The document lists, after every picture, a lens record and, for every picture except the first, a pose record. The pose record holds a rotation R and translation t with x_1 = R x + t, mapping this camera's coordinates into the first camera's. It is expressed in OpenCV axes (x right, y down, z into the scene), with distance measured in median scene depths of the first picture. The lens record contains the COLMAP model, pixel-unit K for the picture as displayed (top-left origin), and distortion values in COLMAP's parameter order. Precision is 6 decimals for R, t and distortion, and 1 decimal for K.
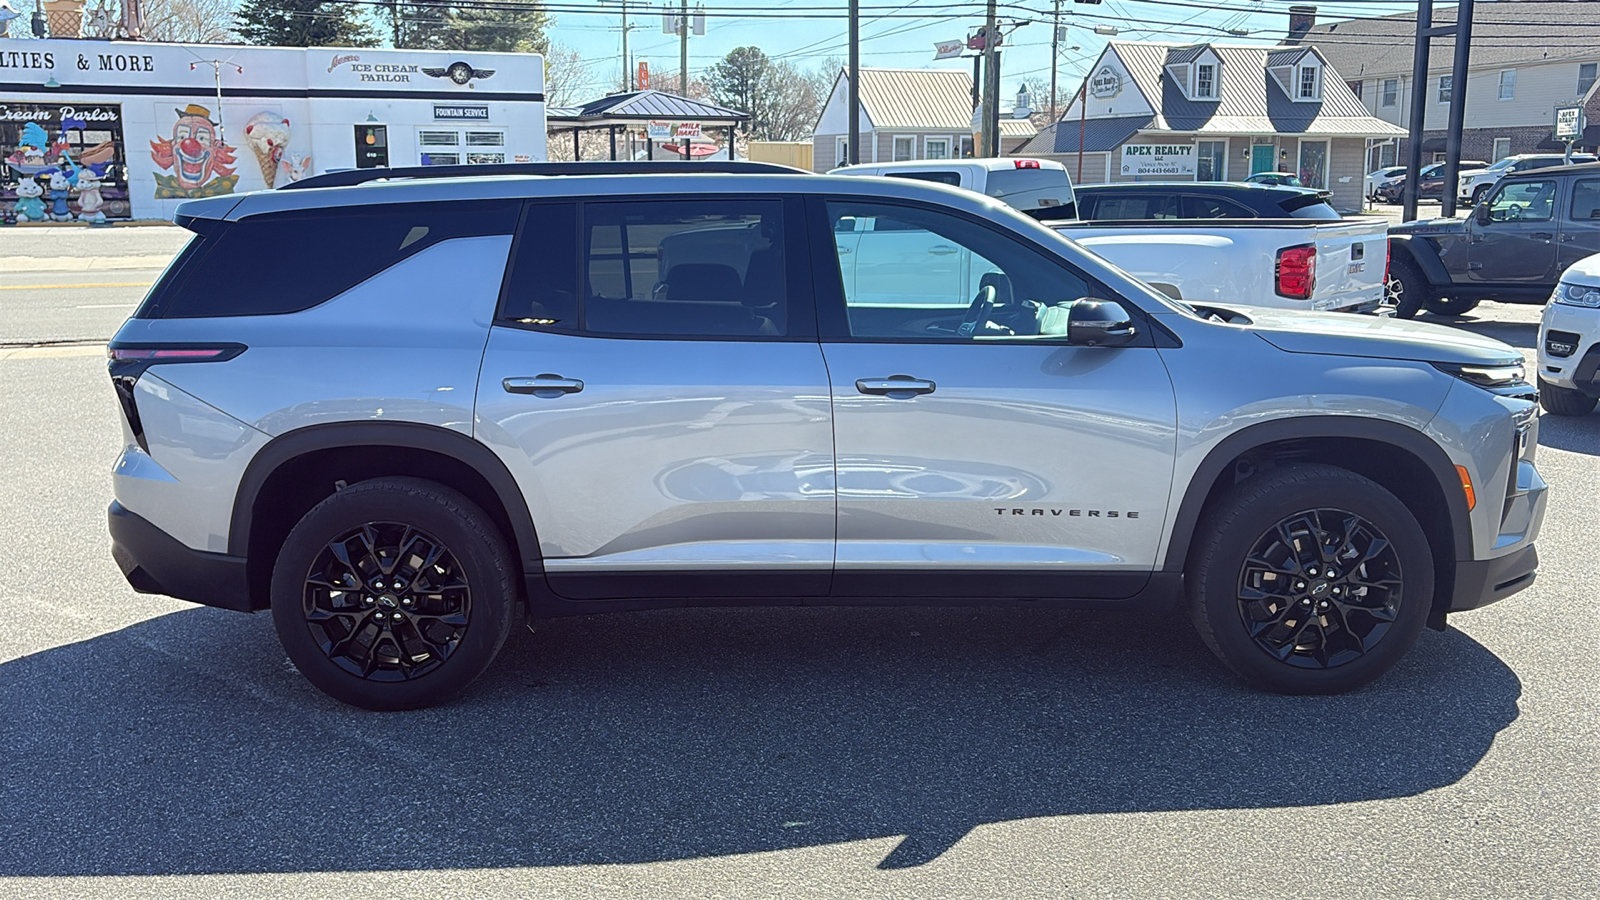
lens RADIAL K [[1425.5, 0, 818.7], [0, 1425.5, 394.4], [0, 0, 1]] dist [0.044073, -0.049237]
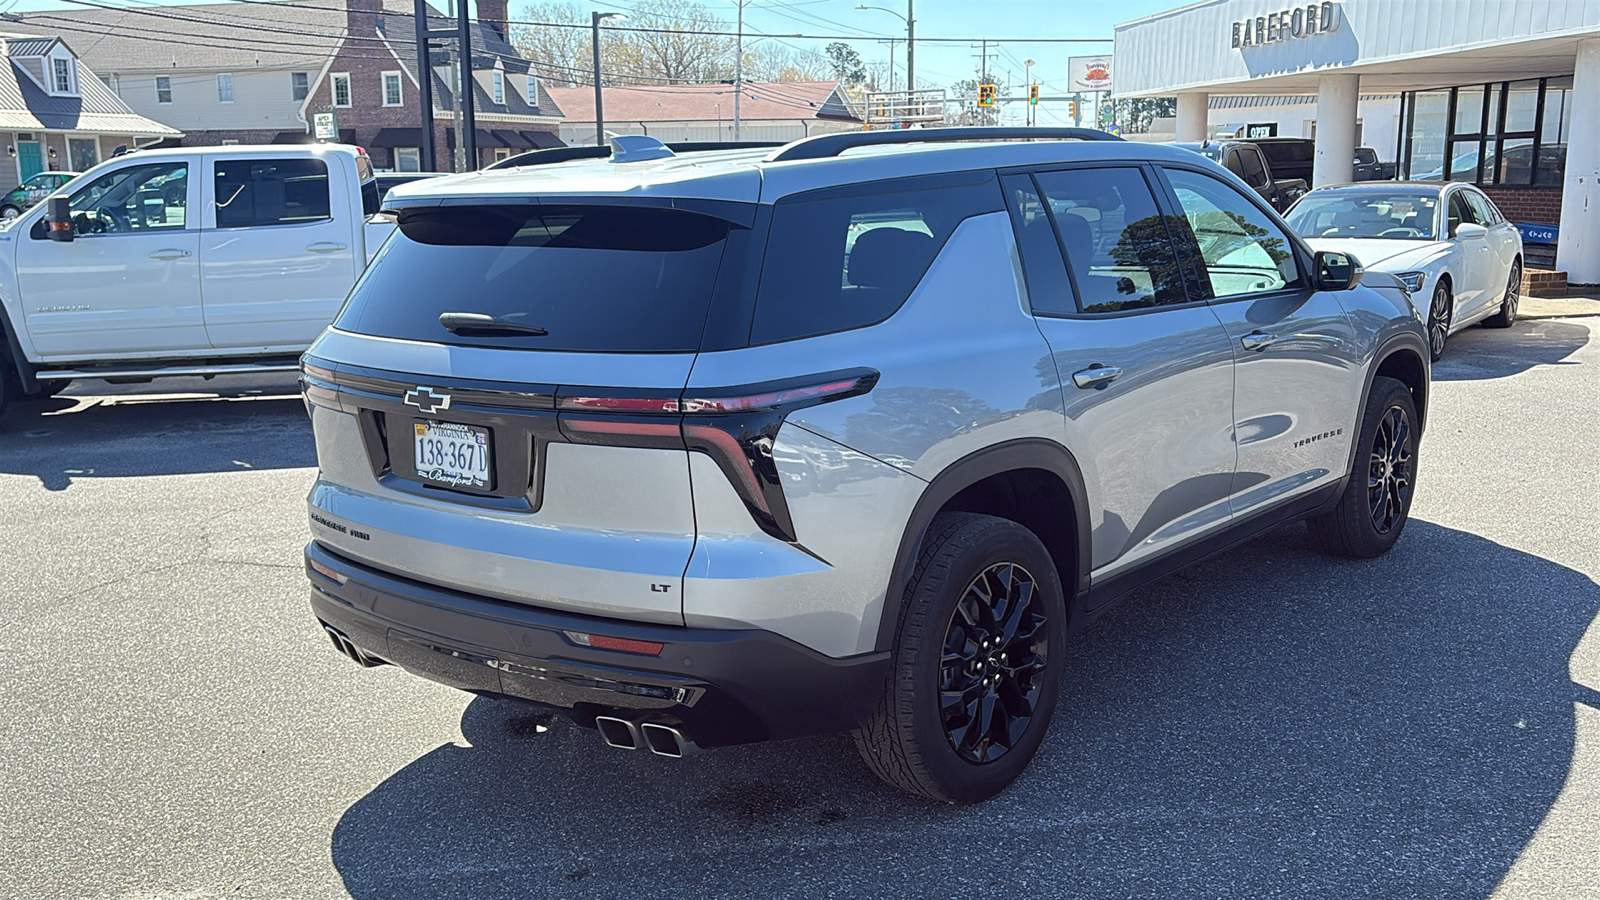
lens RADIAL K [[1425.5, 0, 755.8], [0, 1425.5, 427.9], [0, 0, 1]] dist [0.044073, -0.049237]
pose [[0.680029, -0.135162, 0.720619, -0.369140], [0.119553, 0.990148, 0.072896, -0.024471], [-0.723373, 0.036581, 0.689488, 0.202018]]
